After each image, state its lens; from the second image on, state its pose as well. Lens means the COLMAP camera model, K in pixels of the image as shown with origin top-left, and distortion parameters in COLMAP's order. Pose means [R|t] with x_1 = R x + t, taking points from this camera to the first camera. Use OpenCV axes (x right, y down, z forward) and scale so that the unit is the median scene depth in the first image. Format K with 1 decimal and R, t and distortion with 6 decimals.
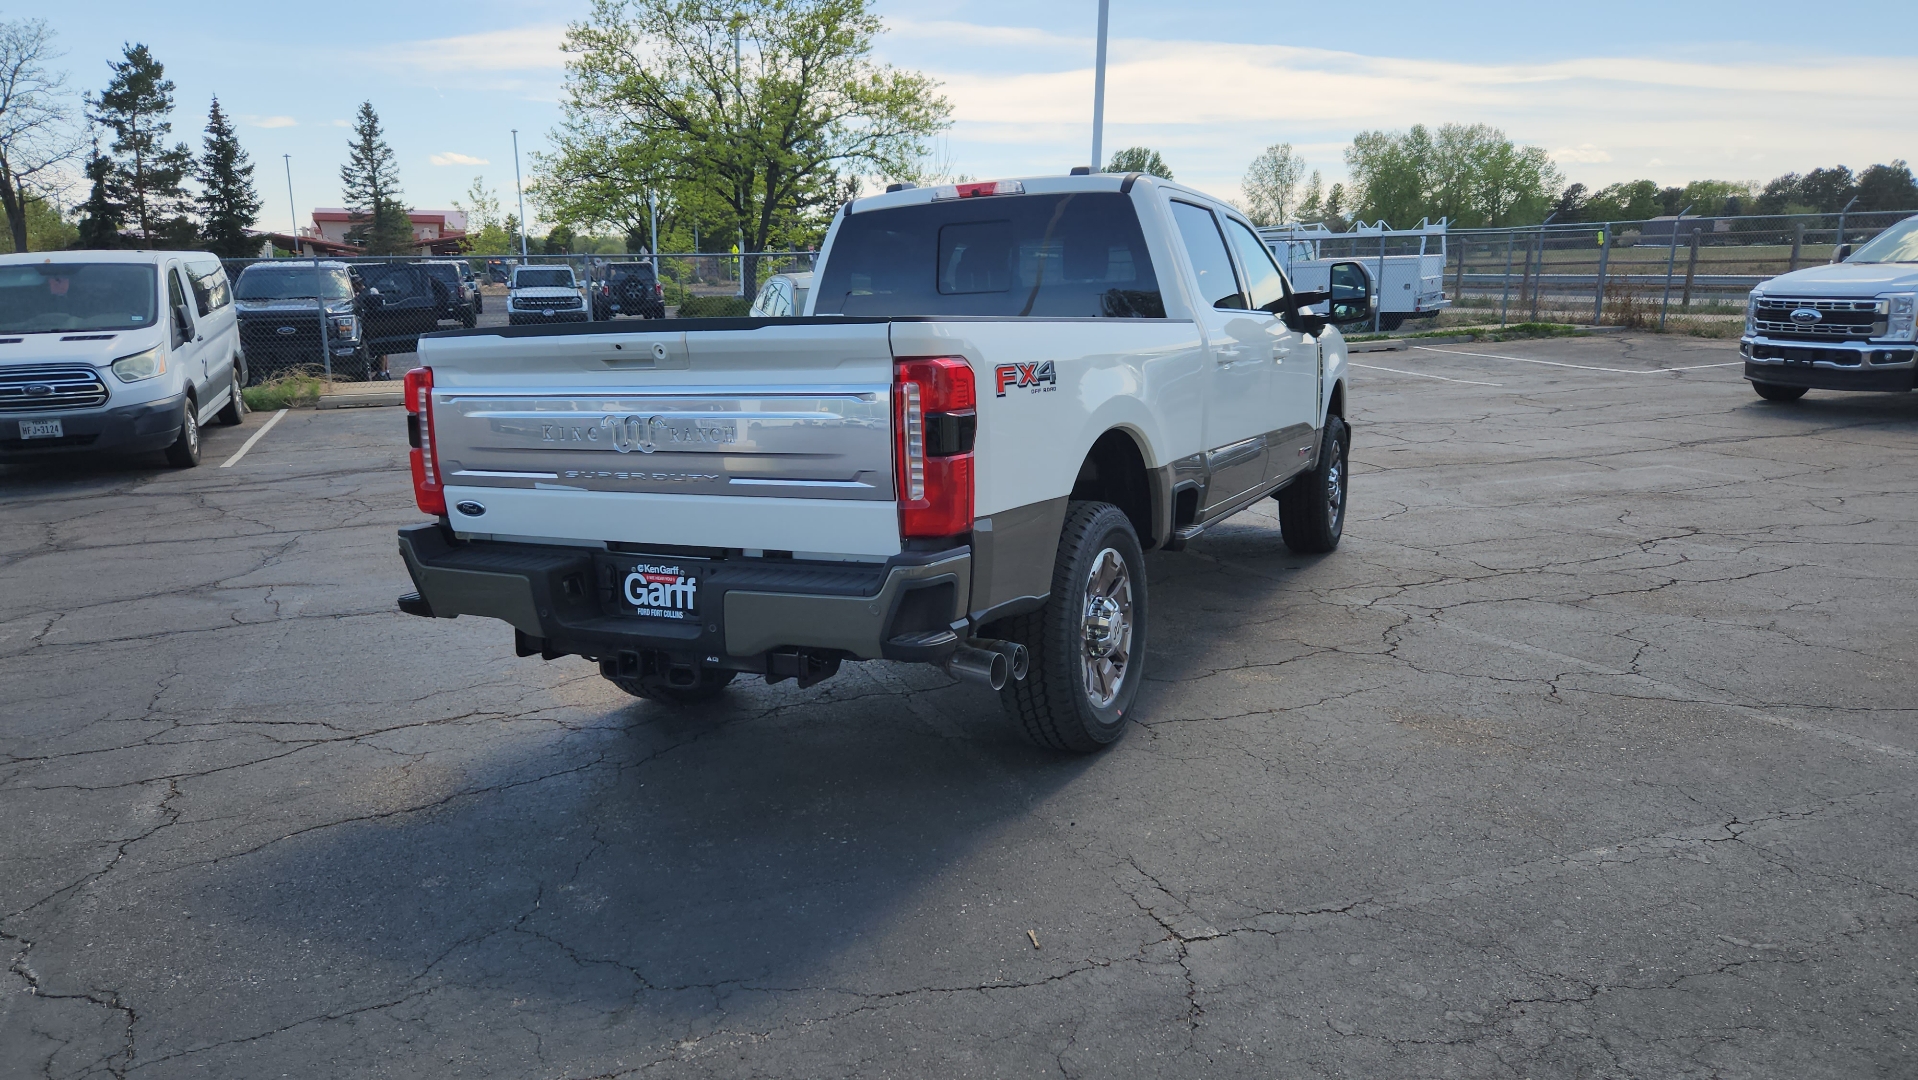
lens RADIAL K [[1300.3, 0, 940.6], [0, 1300.3, 543.8], [0, 0, 1]] dist [0.071197, -0.058230]
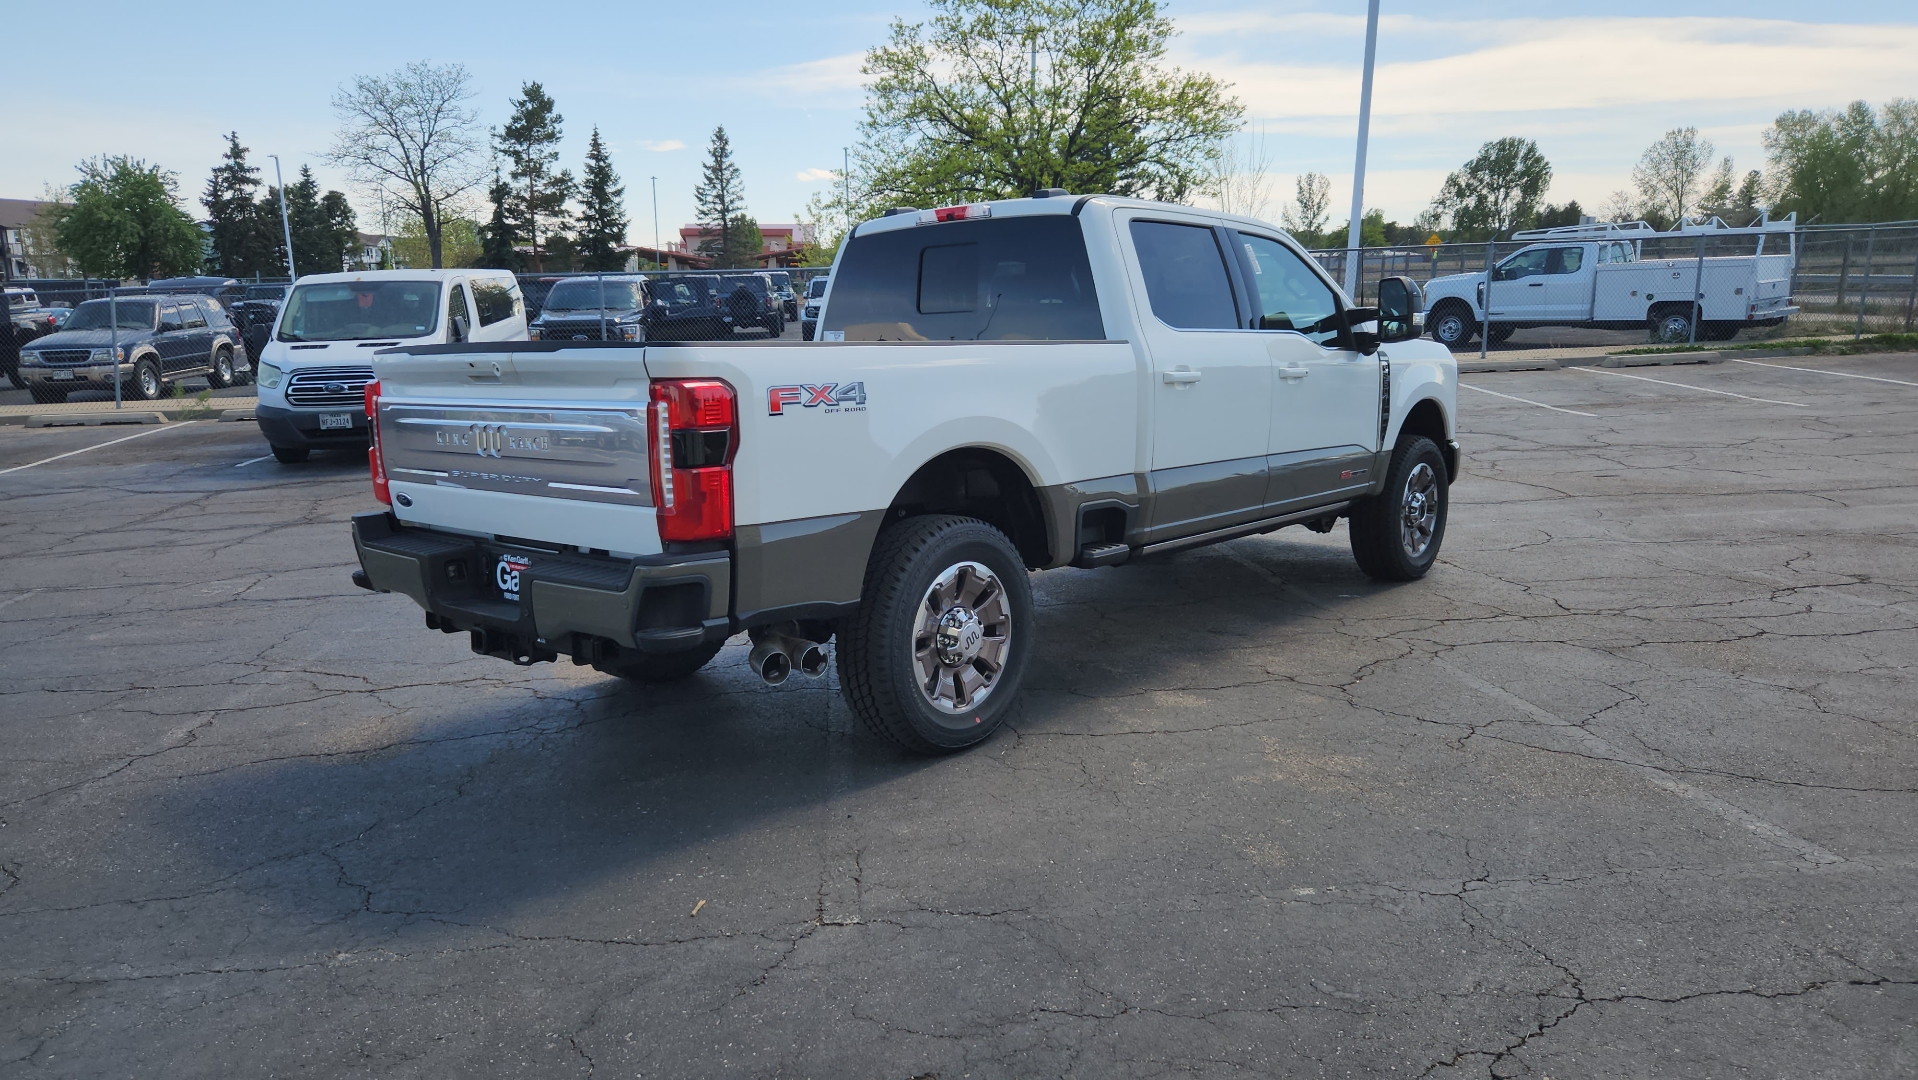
lens RADIAL K [[1304.7, 0, 930.1], [0, 1304.7, 543.2], [0, 0, 1]] dist [0.075253, -0.063527]
pose [[0.965509, 0.046085, -0.256260, 0.029596], [-0.047258, 0.998881, 0.001583, -0.000916], [0.256046, 0.010582, 0.966607, -0.001299]]
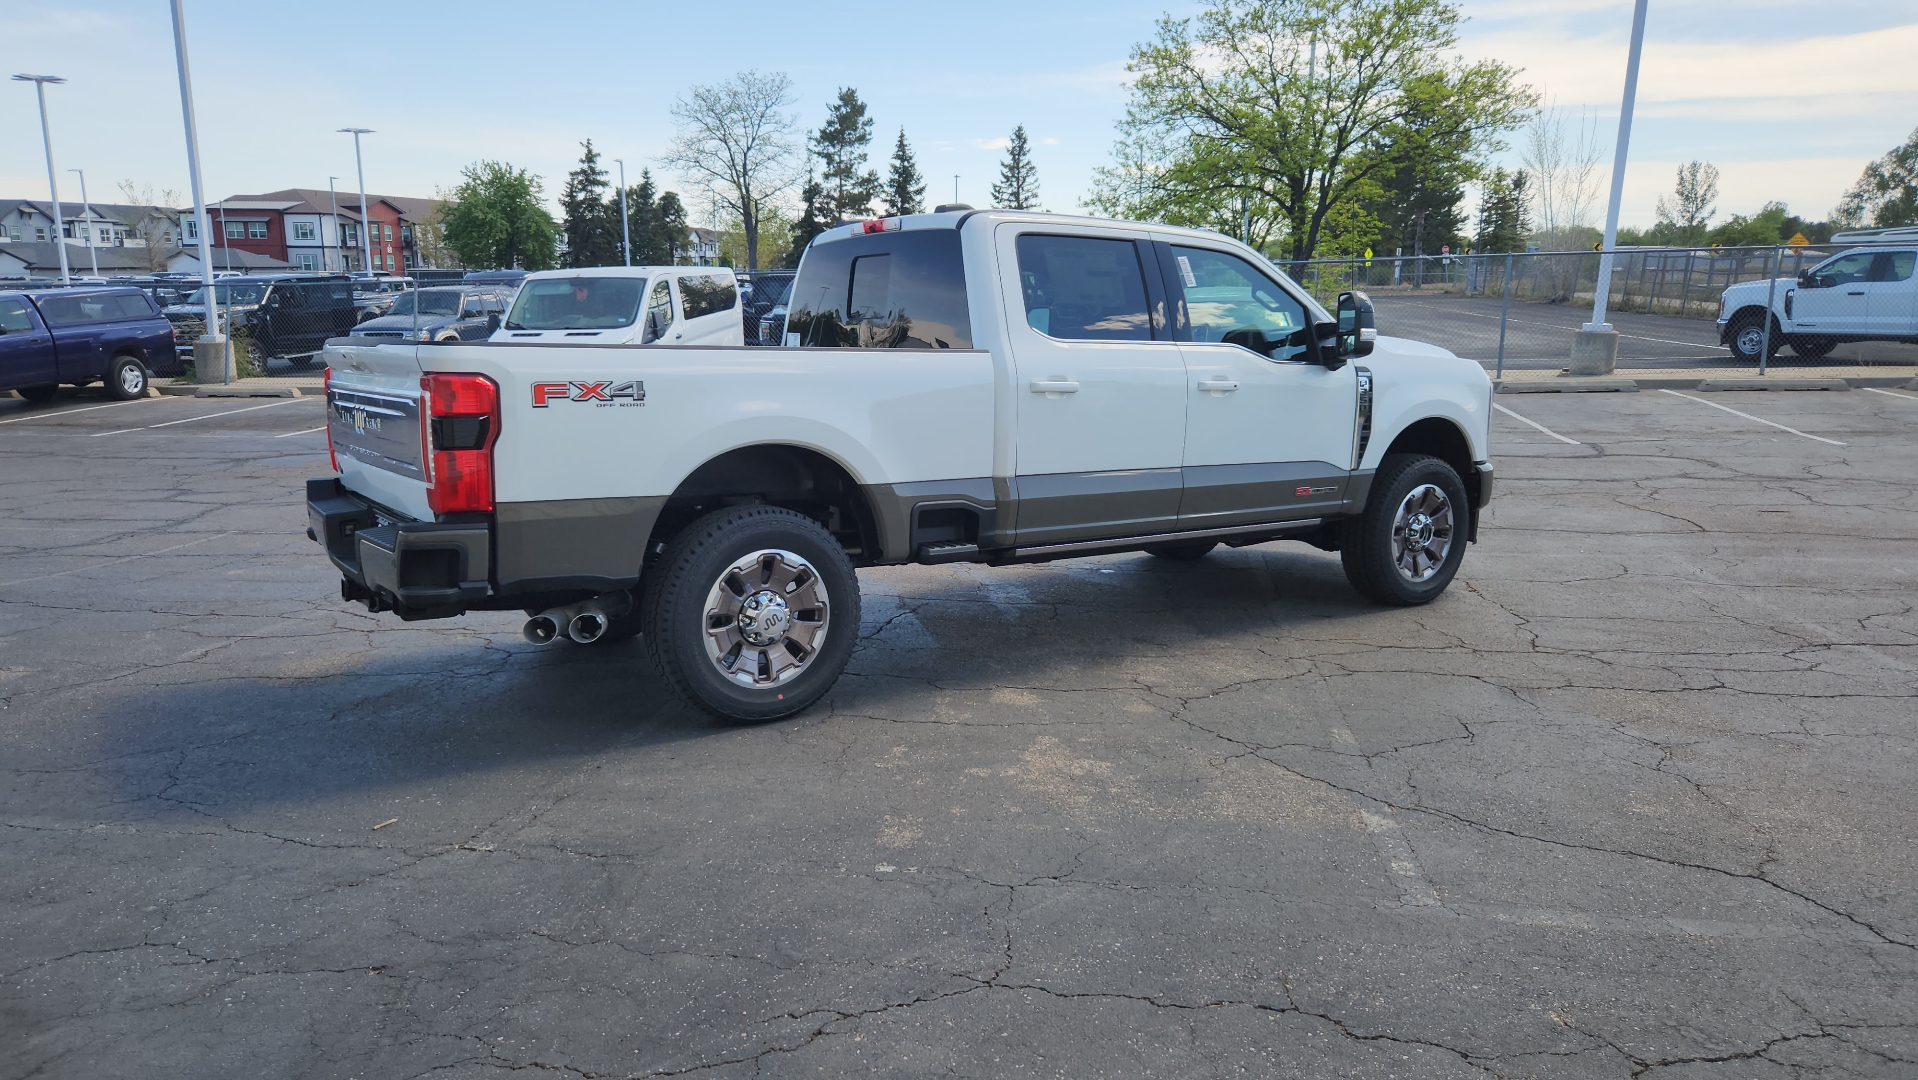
lens RADIAL K [[1302.8, 0, 929.2], [0, 1302.8, 535.0], [0, 0, 1]] dist [0.070617, -0.056151]
pose [[0.874054, 0.101032, -0.475208, 0.063217], [-0.105347, 0.994279, 0.017625, -0.003481], [0.474270, 0.034657, 0.879697, 0.005485]]
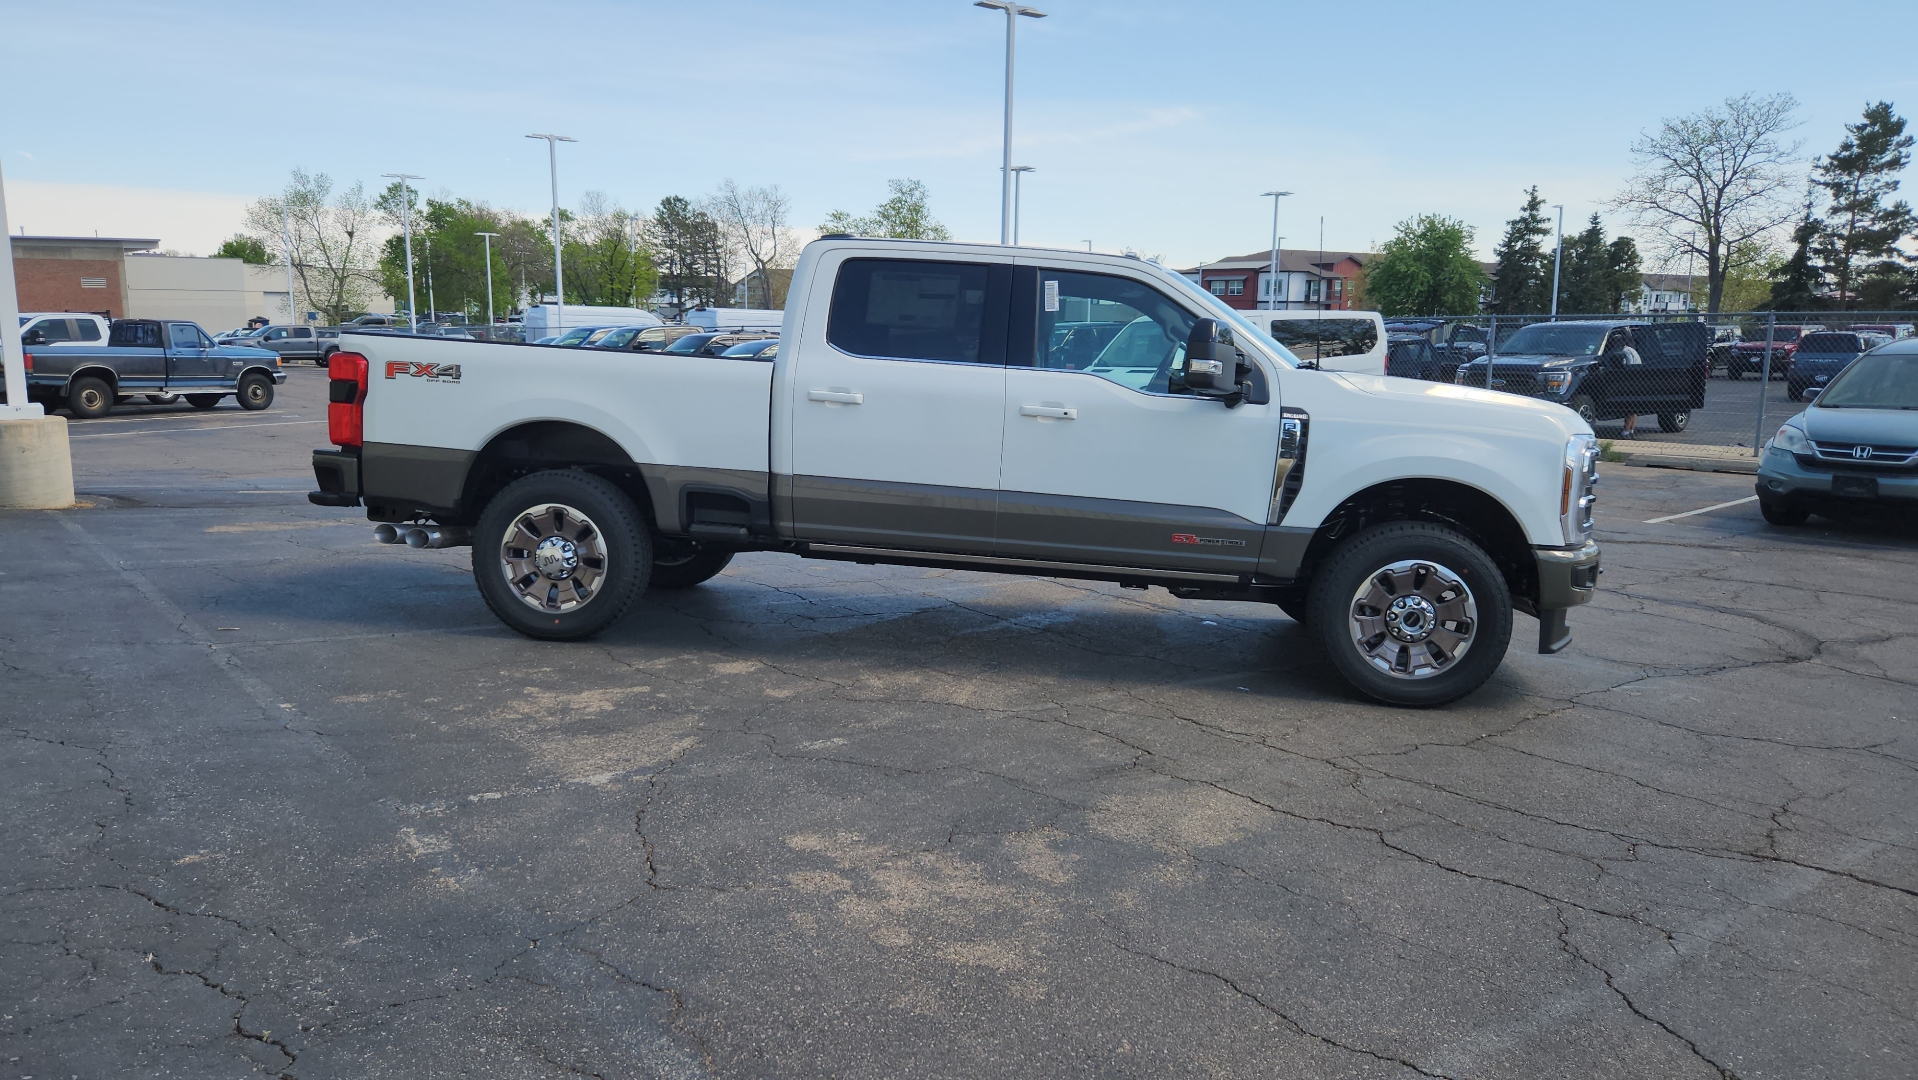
lens RADIAL K [[1302.8, 0, 929.2], [0, 1302.8, 535.0], [0, 0, 1]] dist [0.070617, -0.056151]
pose [[0.323963, 0.164371, -0.931681, 0.130424], [-0.212882, 0.972201, 0.097497, -0.015466], [0.921808, 0.166753, 0.349949, 0.070500]]
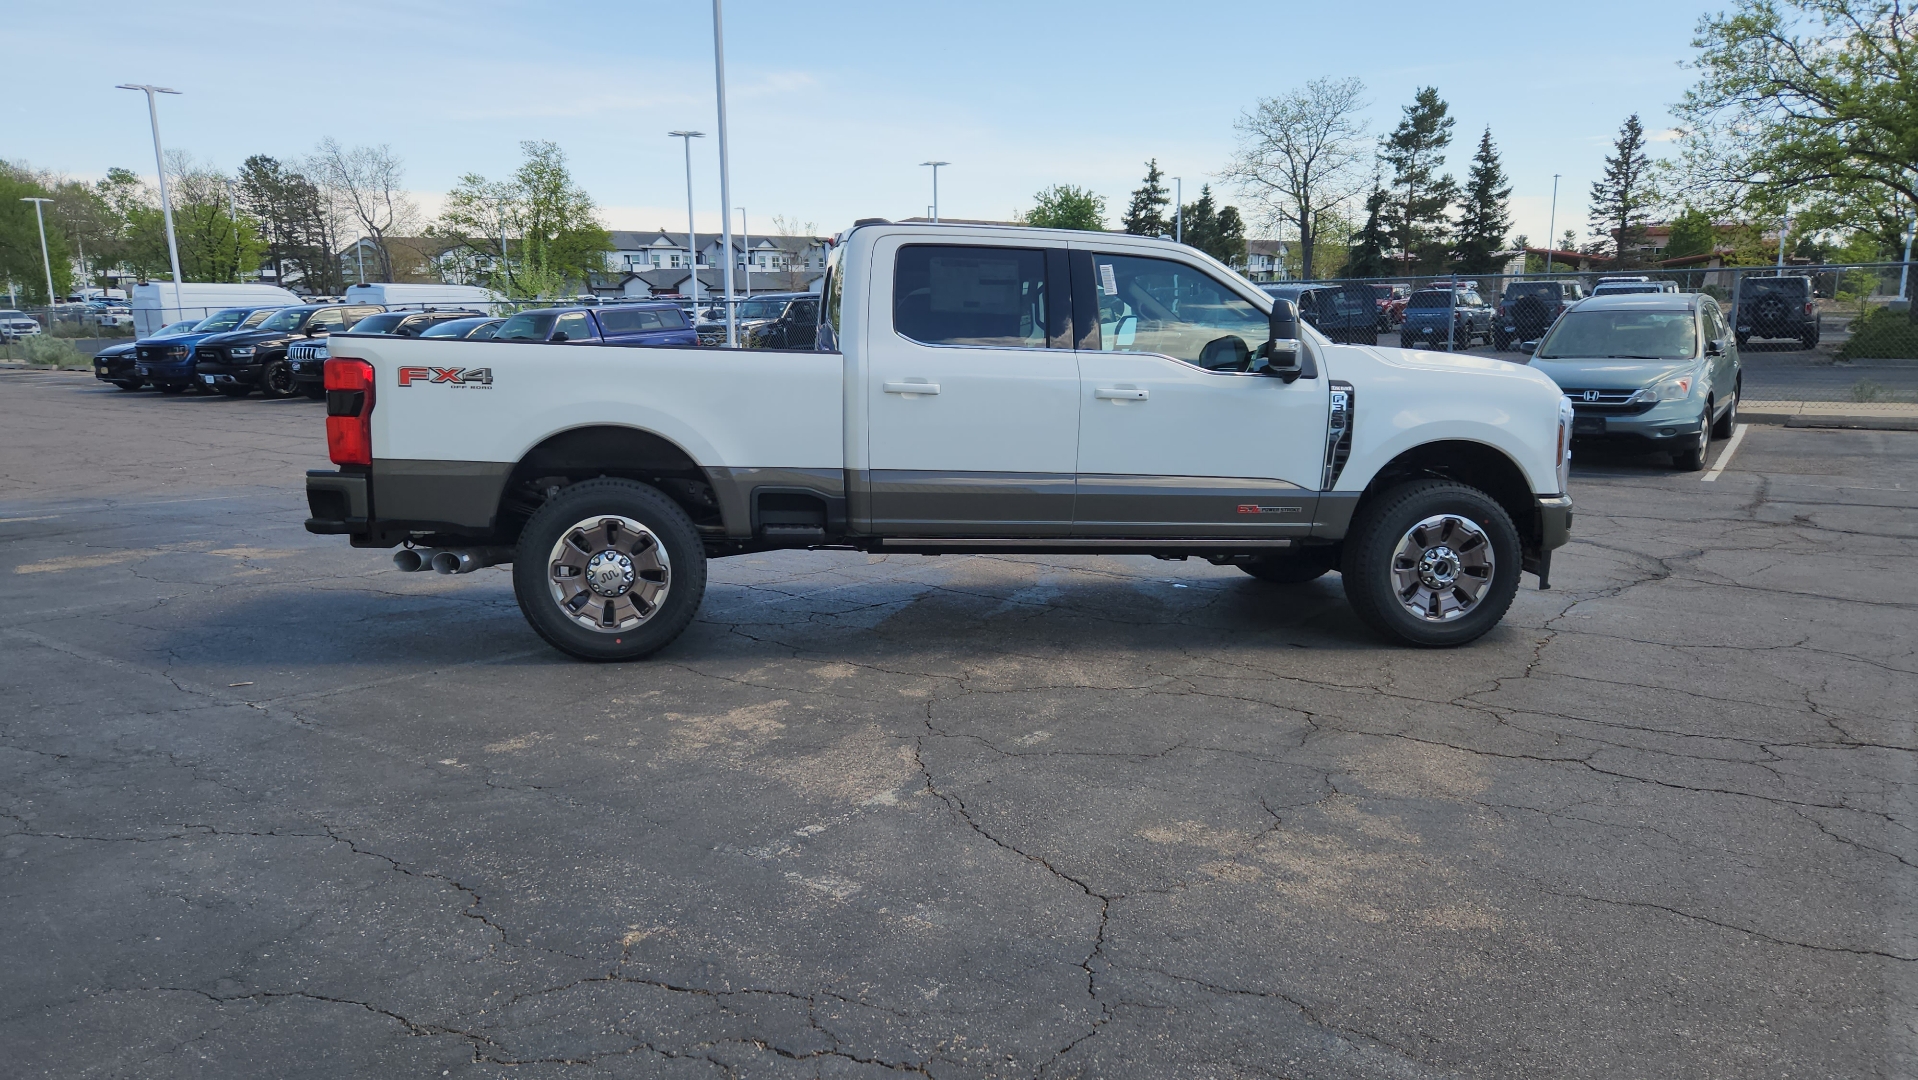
lens RADIAL K [[1304.7, 0, 930.1], [0, 1304.7, 543.2], [0, 0, 1]] dist [0.075253, -0.063527]
pose [[0.574627, 0.159052, -0.802812, 0.112814], [-0.168721, 0.982885, 0.073963, -0.009873], [0.800835, 0.092950, 0.591627, 0.037553]]
